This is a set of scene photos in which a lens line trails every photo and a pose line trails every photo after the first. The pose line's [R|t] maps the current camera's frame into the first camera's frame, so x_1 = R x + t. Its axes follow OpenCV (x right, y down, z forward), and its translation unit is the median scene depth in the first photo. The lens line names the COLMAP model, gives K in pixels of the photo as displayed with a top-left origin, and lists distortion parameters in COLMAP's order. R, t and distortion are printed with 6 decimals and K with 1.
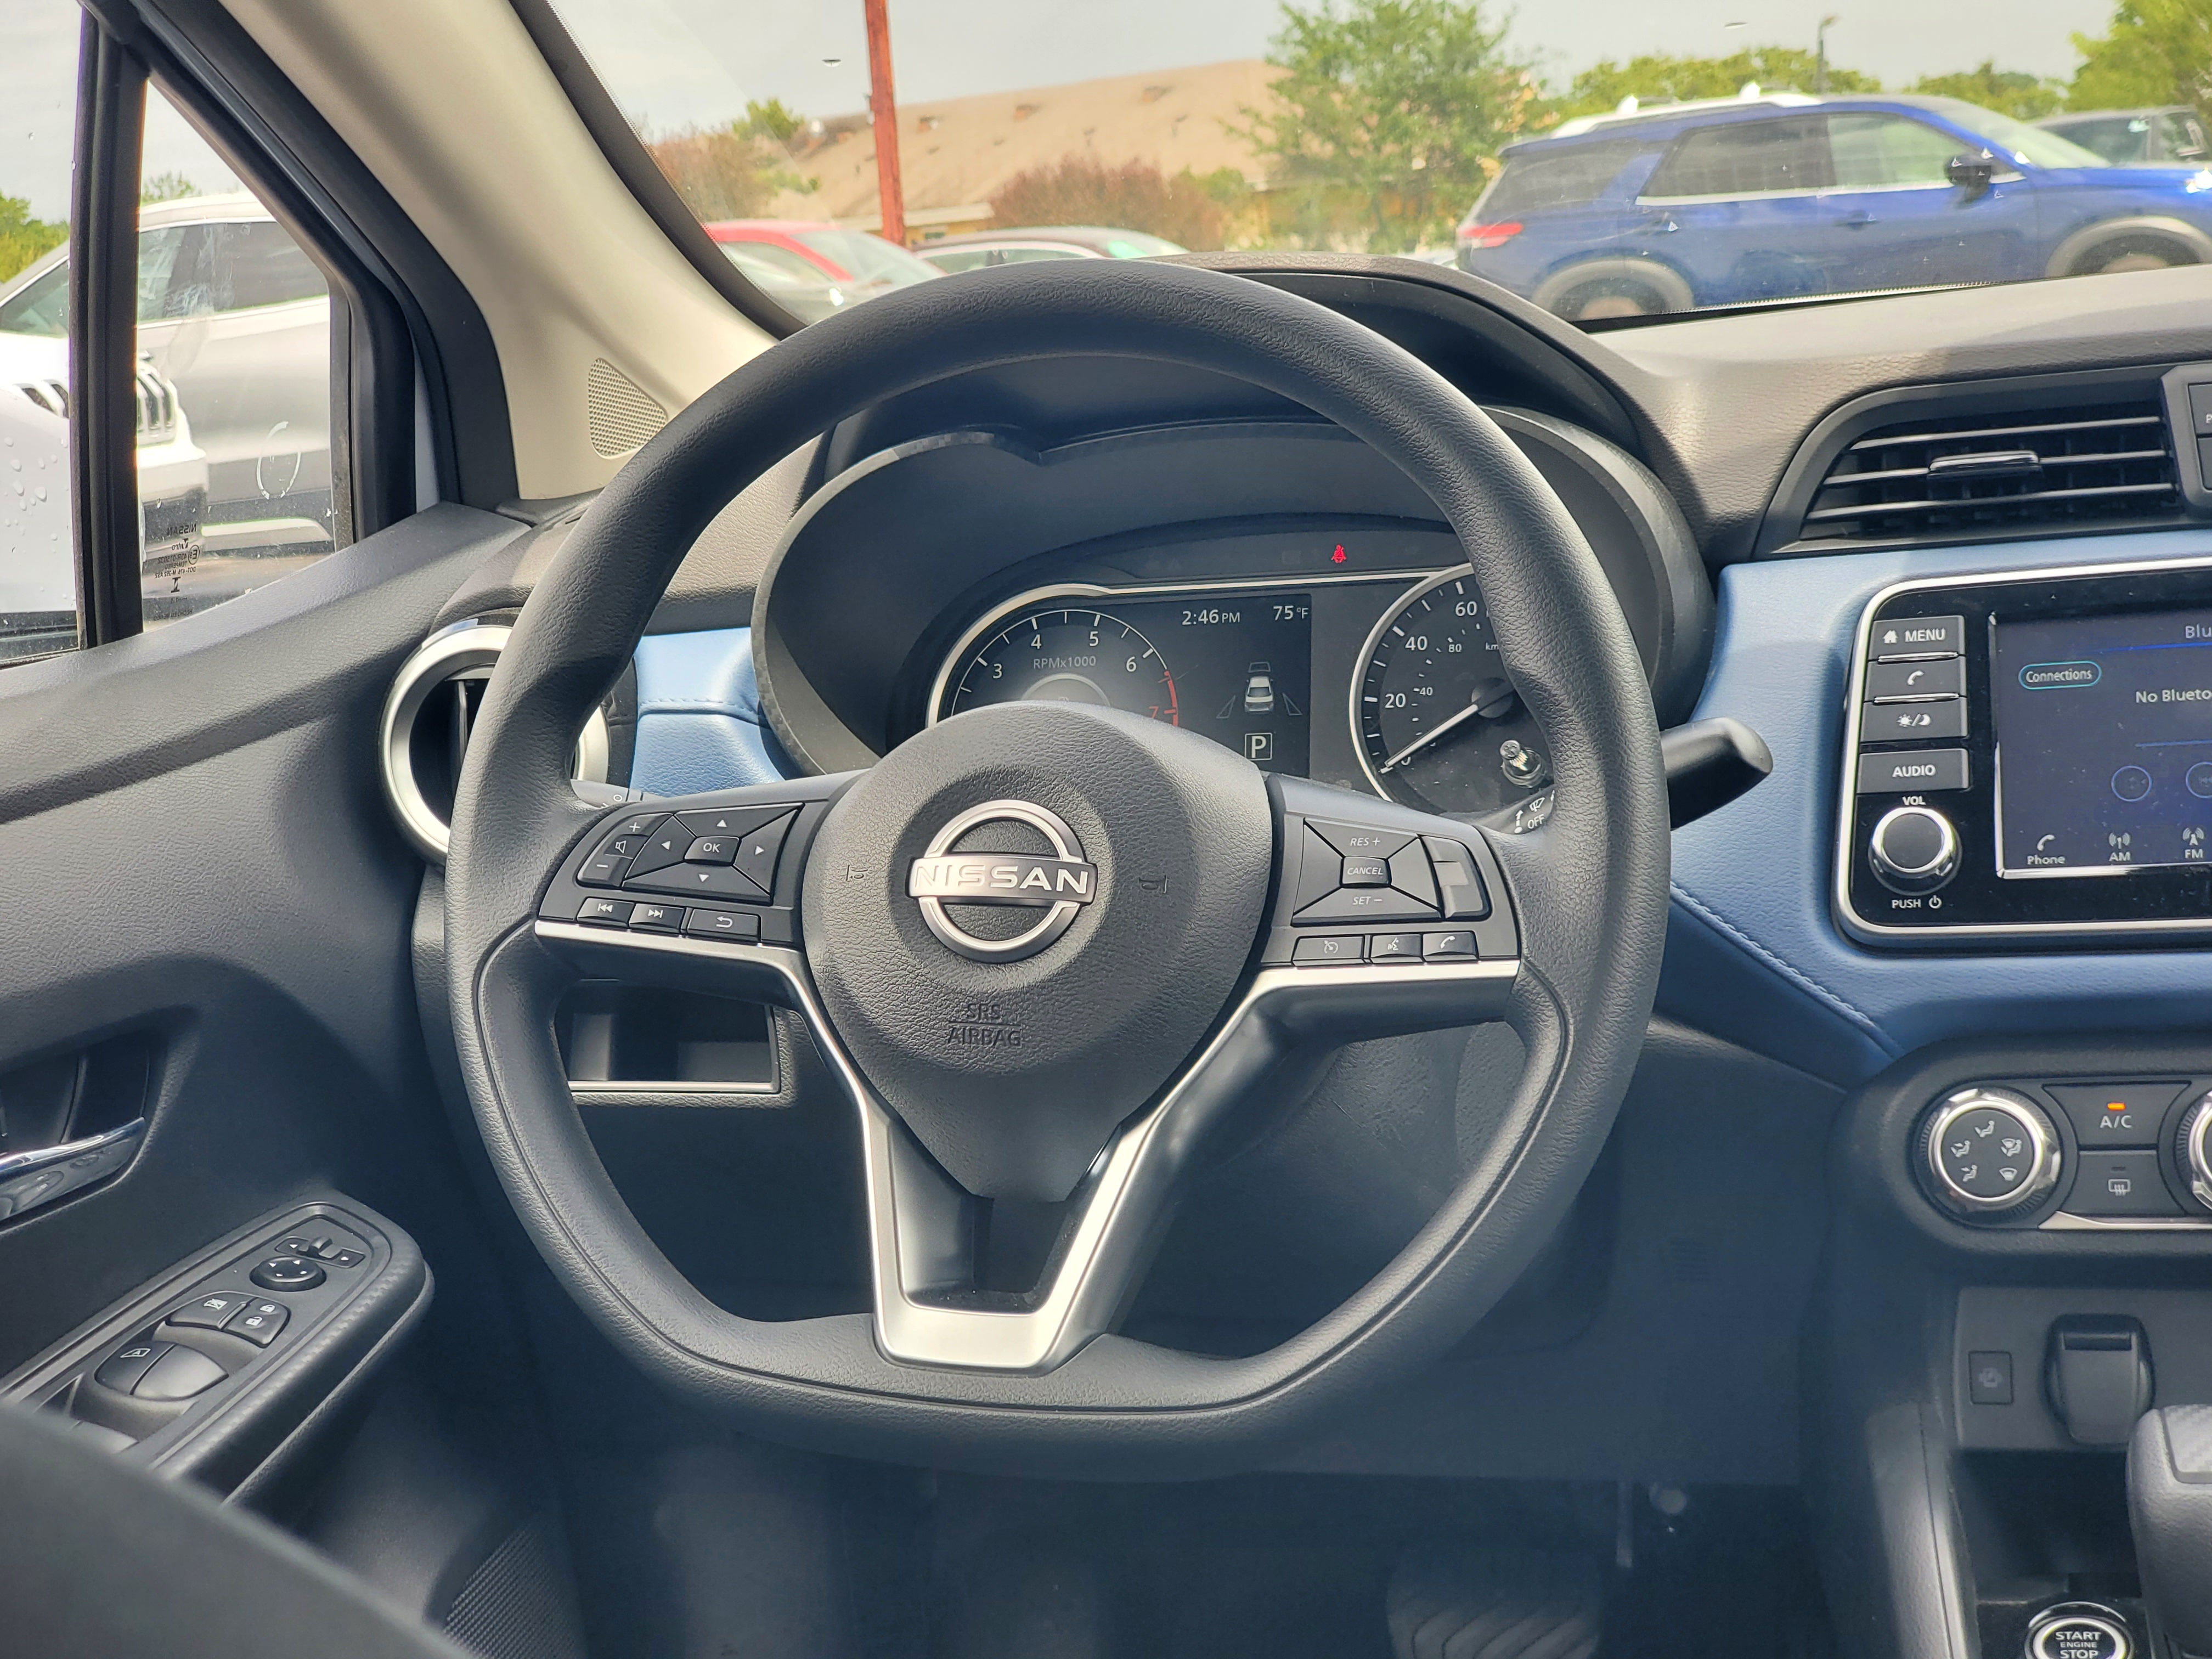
lens RADIAL K [[3286.3, 0, 1047.2], [0, 3286.3, 858.9], [0, 0, 1]] dist [-0.090260, 0.670246]
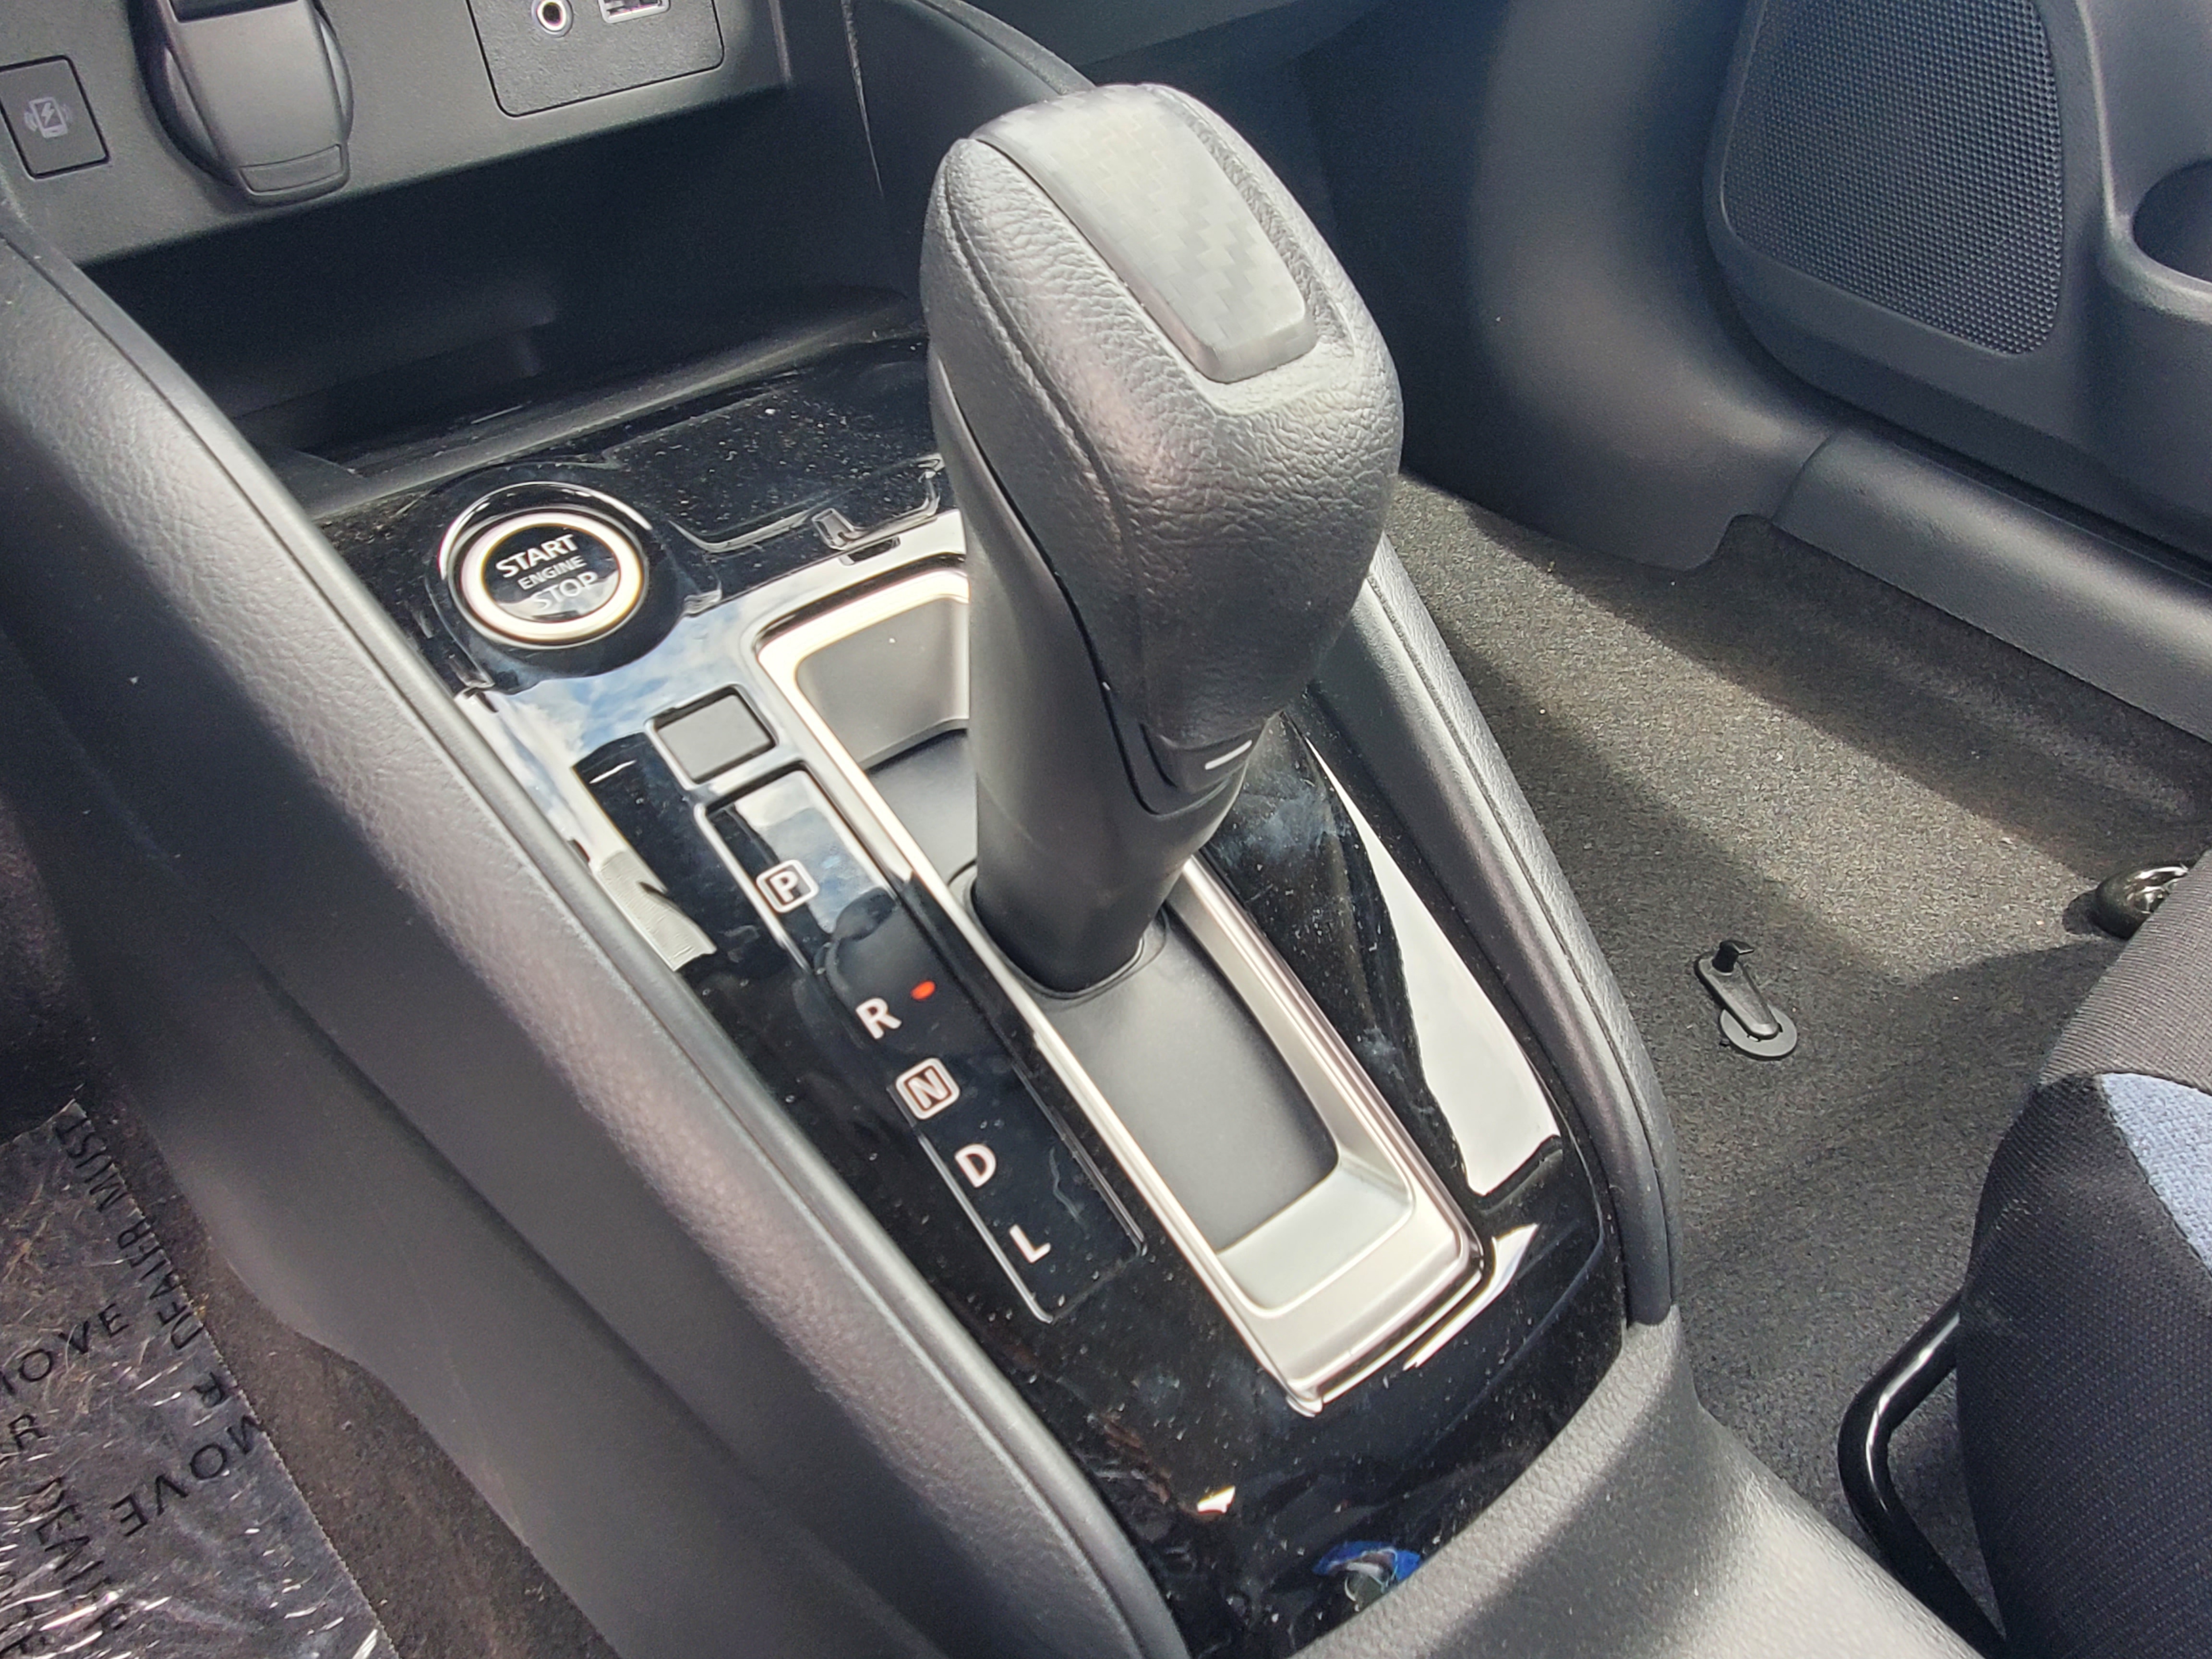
lens RADIAL K [[1685.4, 0, 1117.6], [0, 1685.4, 874.8], [0, 0, 1]] dist [-0.045530, 0.006484]
pose [[0.541298, -0.498183, 0.677355, 0.153677], [0.070660, 0.829680, 0.553749, 0.134261], [-0.837856, -0.251882, 0.484306, 0.752954]]
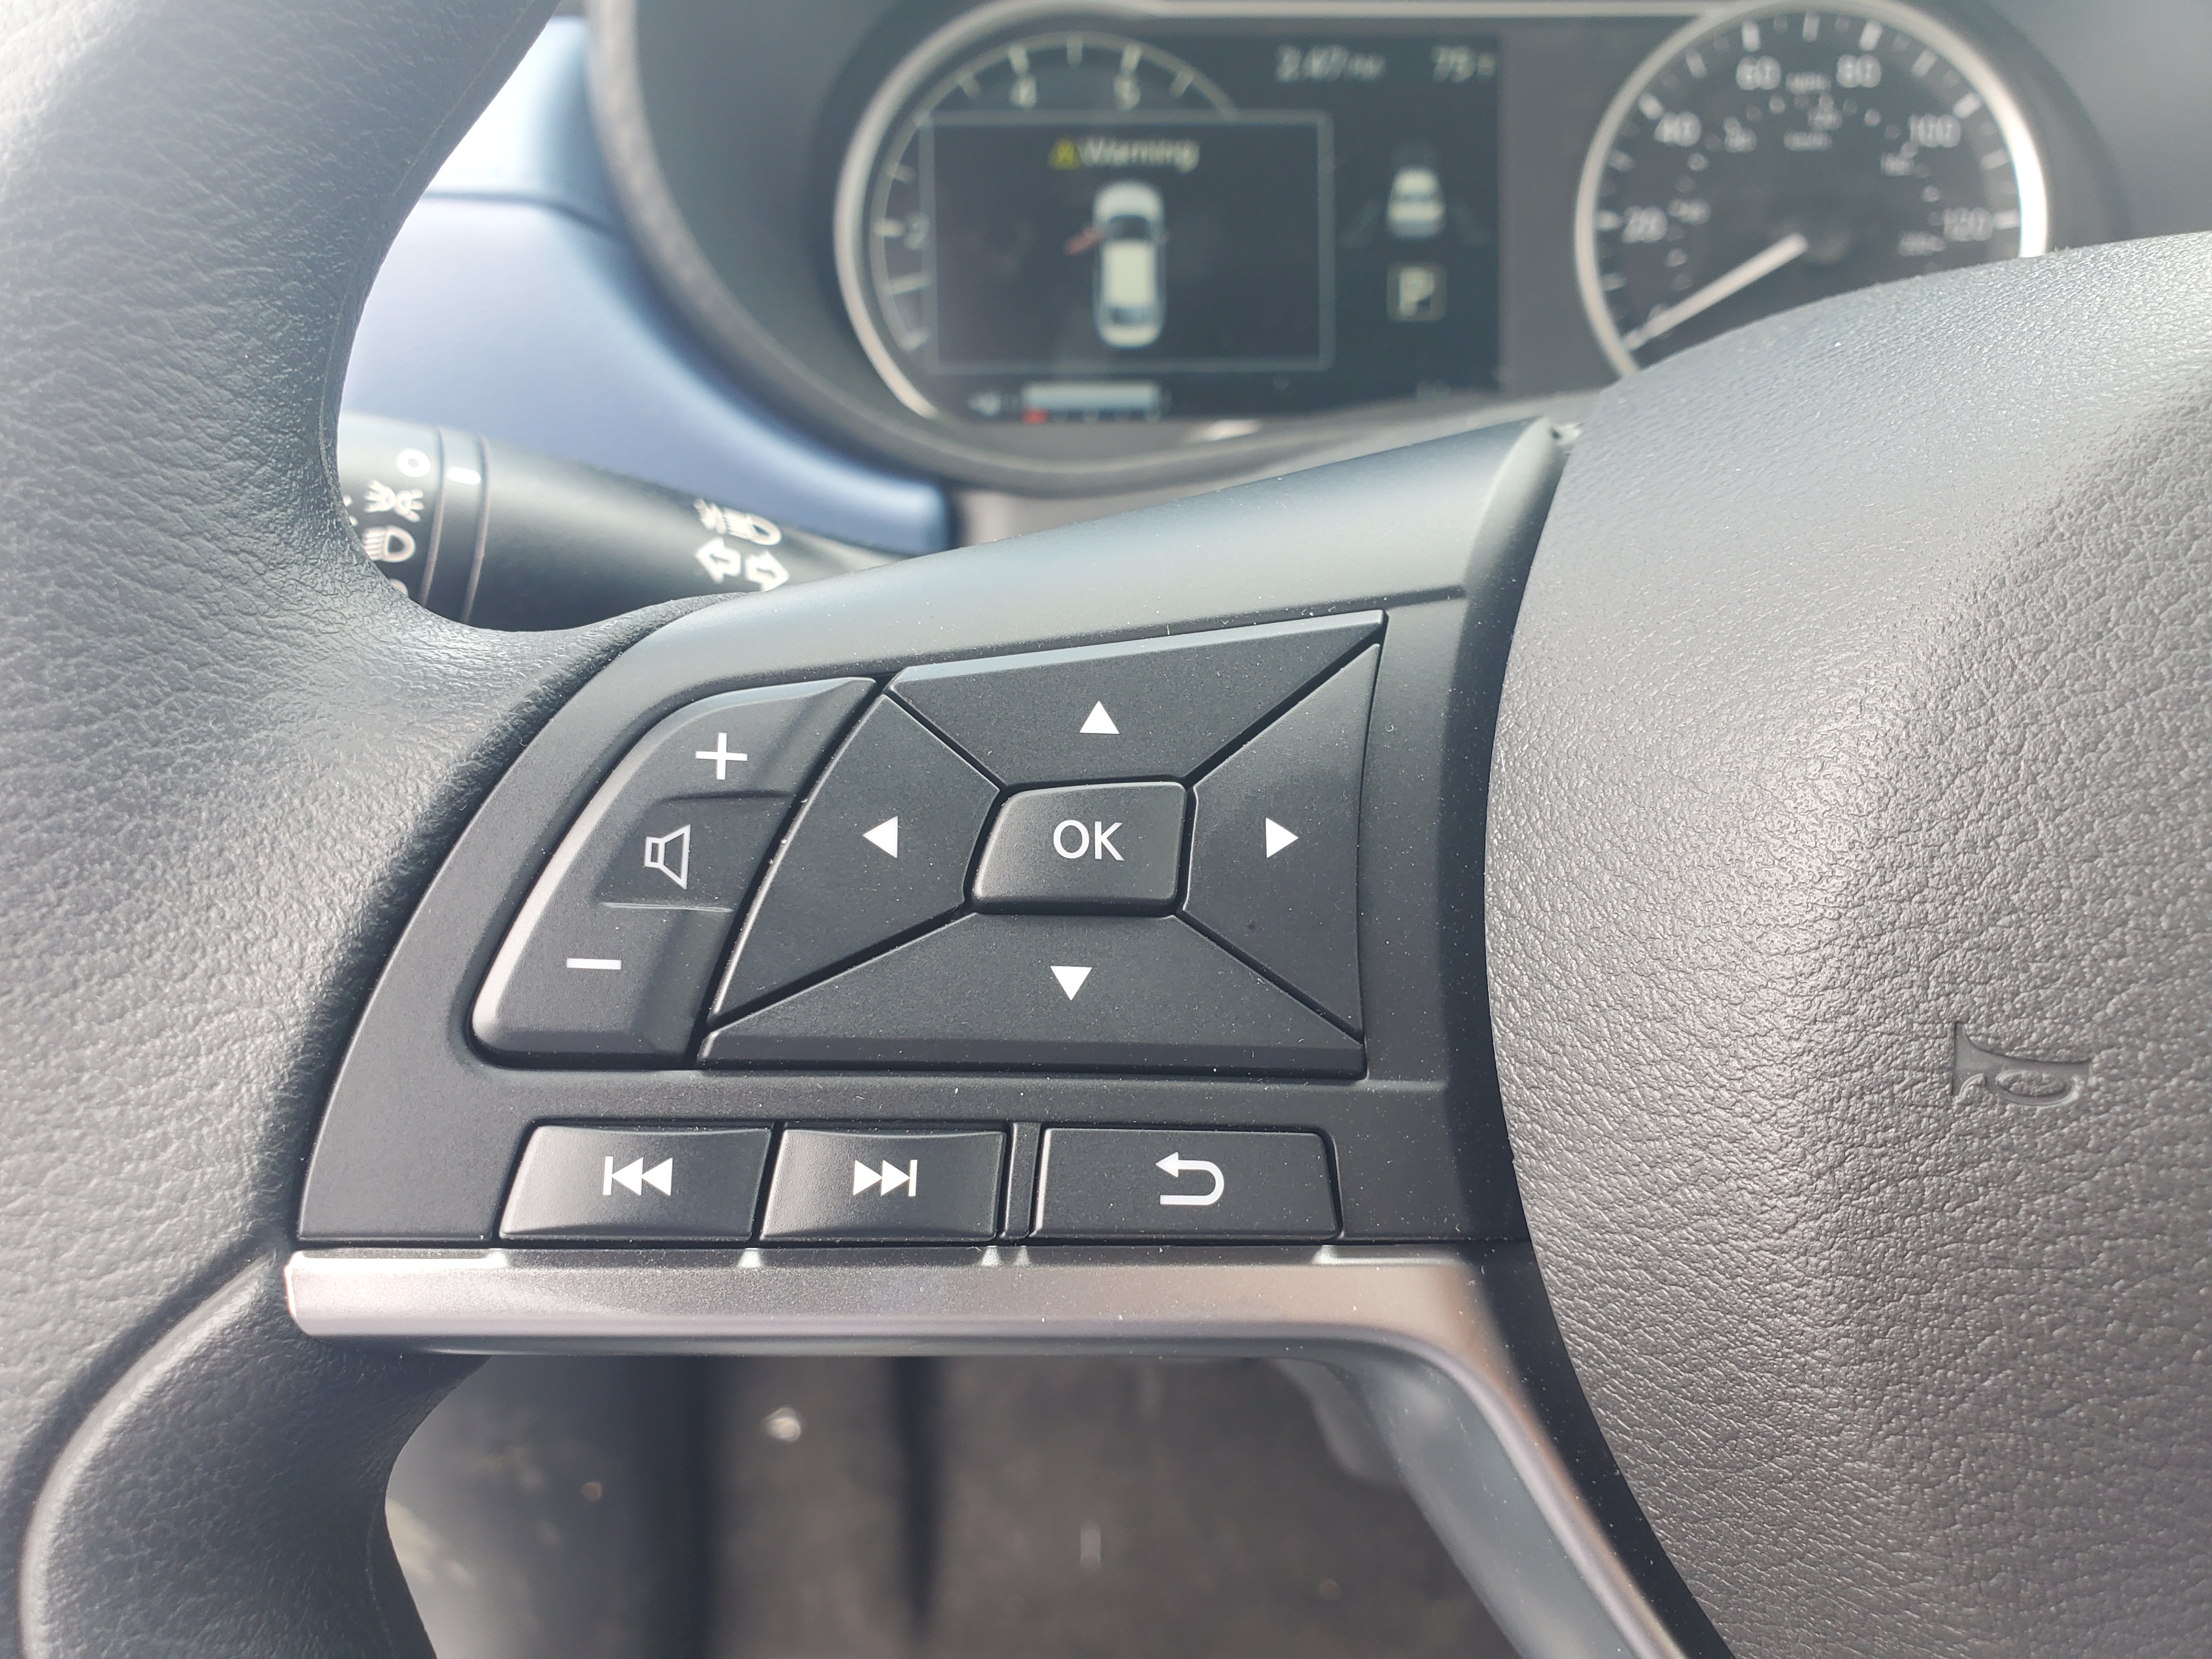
lens RADIAL K [[1796.0, 0, 1106.0], [0, 1796.0, 829.5], [0, 0, 1]] dist [-0.013835, 0.000478]
pose [[0.936972, -0.076749, 0.340870, -0.135568], [-0.023050, 0.959875, 0.279480, -0.036922], [-0.348642, -0.269722, 0.897607, 0.839888]]
